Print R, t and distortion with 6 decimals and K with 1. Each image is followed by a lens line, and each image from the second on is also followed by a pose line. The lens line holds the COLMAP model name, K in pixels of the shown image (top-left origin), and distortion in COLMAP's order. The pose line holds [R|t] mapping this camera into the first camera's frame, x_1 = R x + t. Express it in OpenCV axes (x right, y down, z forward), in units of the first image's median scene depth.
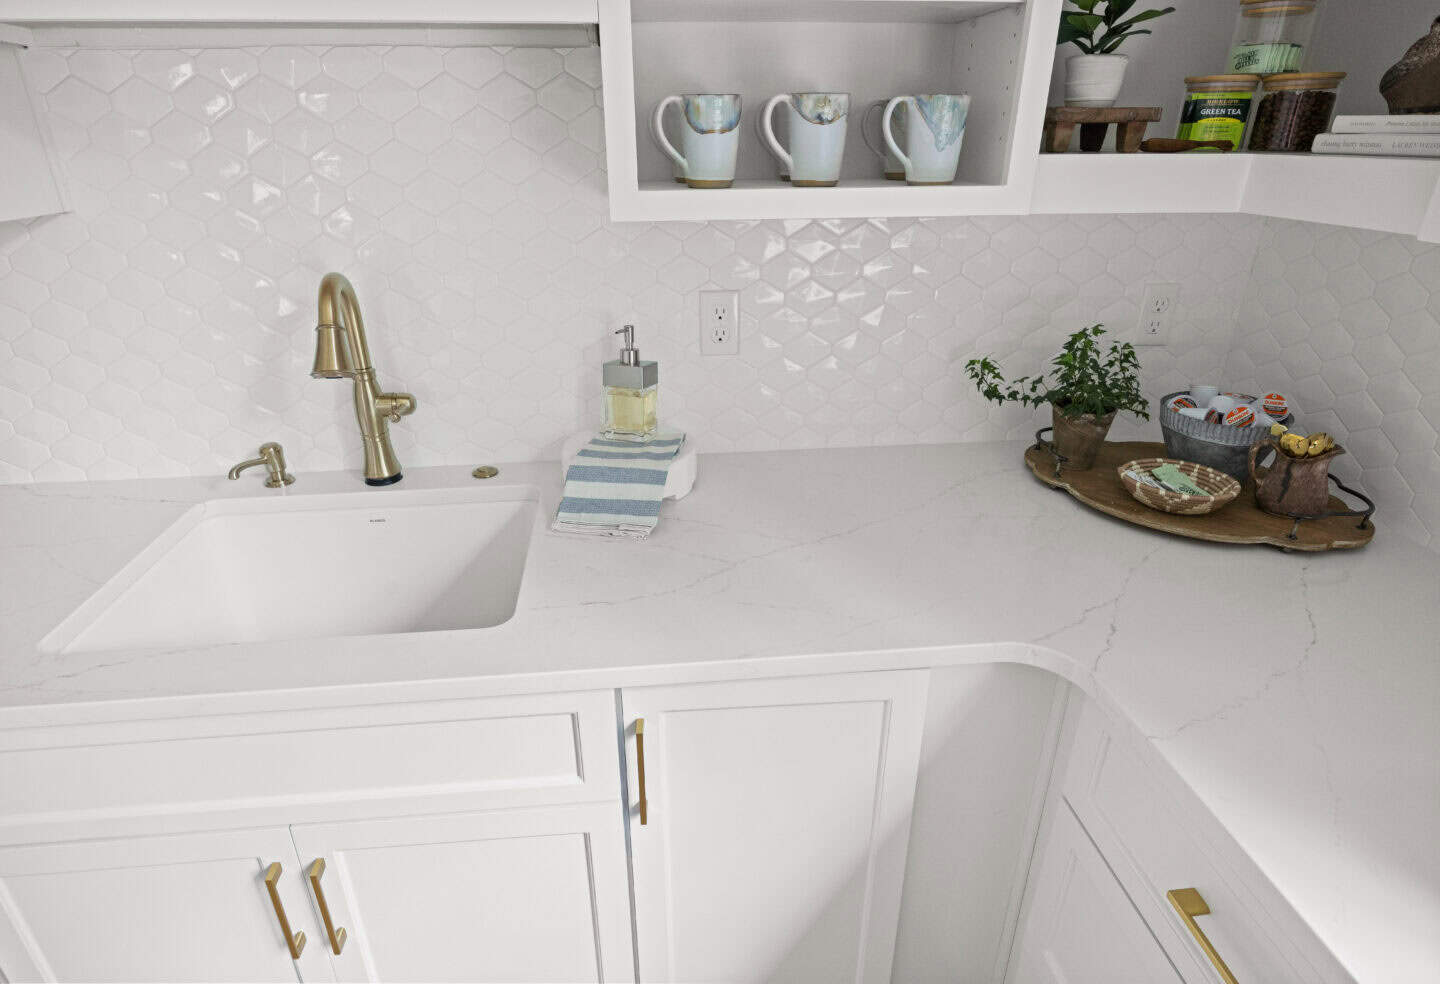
lens RADIAL K [[752.0, 0, 713.1], [0, 752.0, 474.4], [0, 0, 1]] dist [-0.001218, -0.000585]
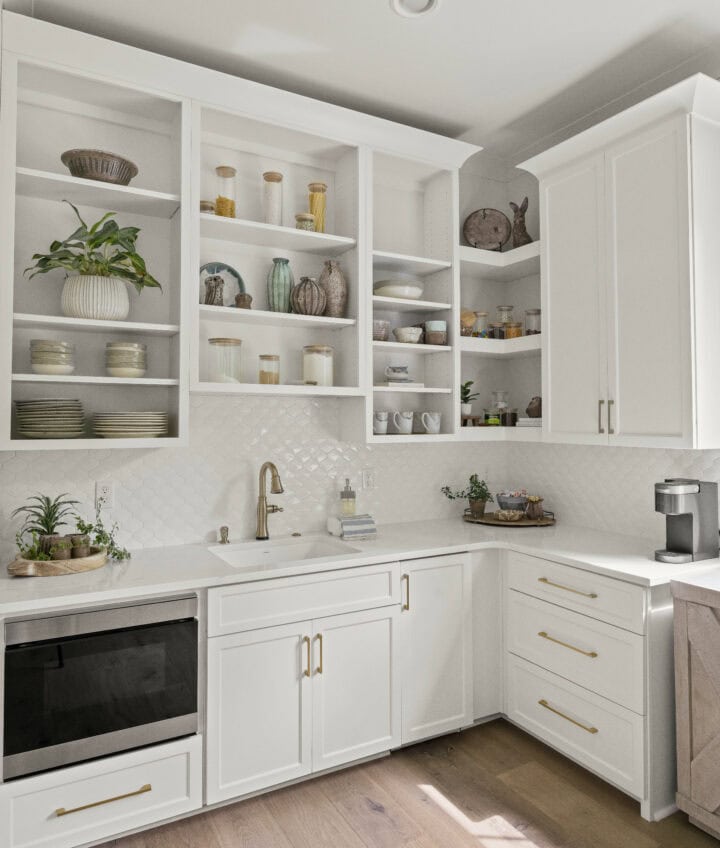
lens RADIAL K [[599.9, 0, 360.0], [0, 599.9, 424.0], [0, 0, 1]] dist [-0.000468, 0.000121]
pose [[0.915935, 0.003749, 0.401309, -1.183277], [0.162038, 0.911372, -0.378345, 0.602444], [-0.367160, 0.411566, 0.834150, -1.297019]]
